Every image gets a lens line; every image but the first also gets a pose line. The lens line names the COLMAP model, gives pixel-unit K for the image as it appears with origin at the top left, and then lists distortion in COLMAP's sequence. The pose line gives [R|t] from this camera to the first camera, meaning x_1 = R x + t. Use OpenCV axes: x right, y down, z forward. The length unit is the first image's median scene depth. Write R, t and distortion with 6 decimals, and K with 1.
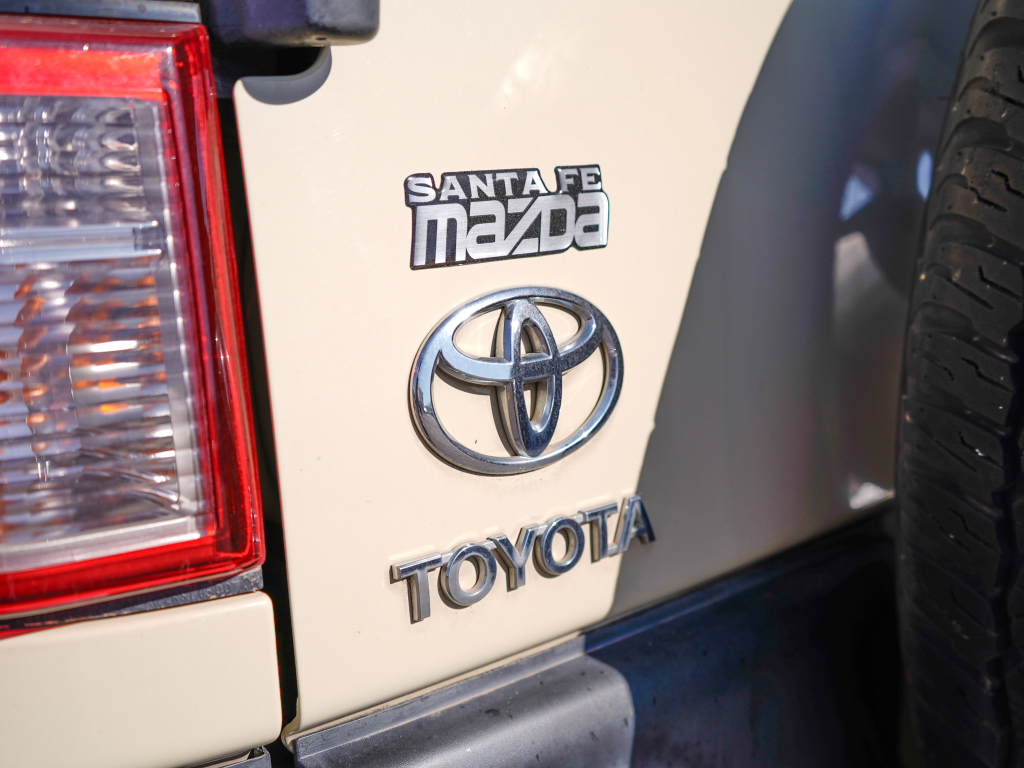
lens RADIAL K [[1061.8, 0, 509.7], [0, 1061.8, 378.8], [0, 0, 1]] dist [-0.006817, 0.000000]
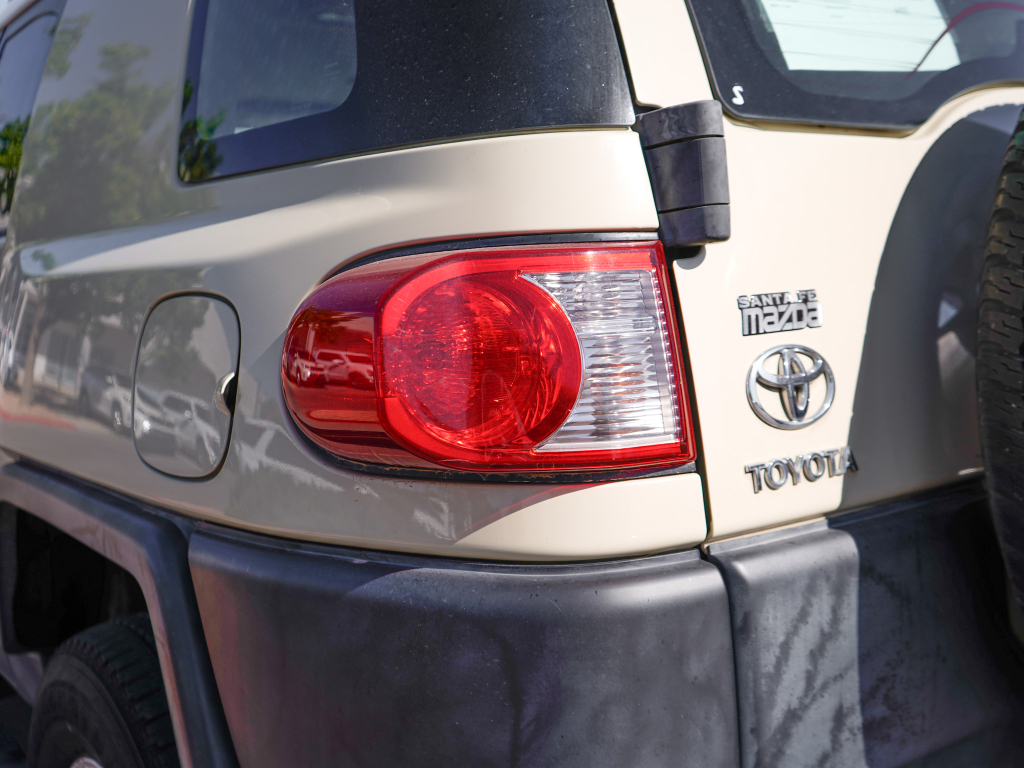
lens RADIAL K [[1061.8, 0, 509.6], [0, 1061.8, 386.8], [0, 0, 1]] dist [-0.006817, 0.000000]
pose [[0.993276, -0.066397, -0.094839, -0.353444], [0.049274, 0.983748, -0.172659, 0.346767], [0.104762, 0.166825, 0.980405, -1.183262]]
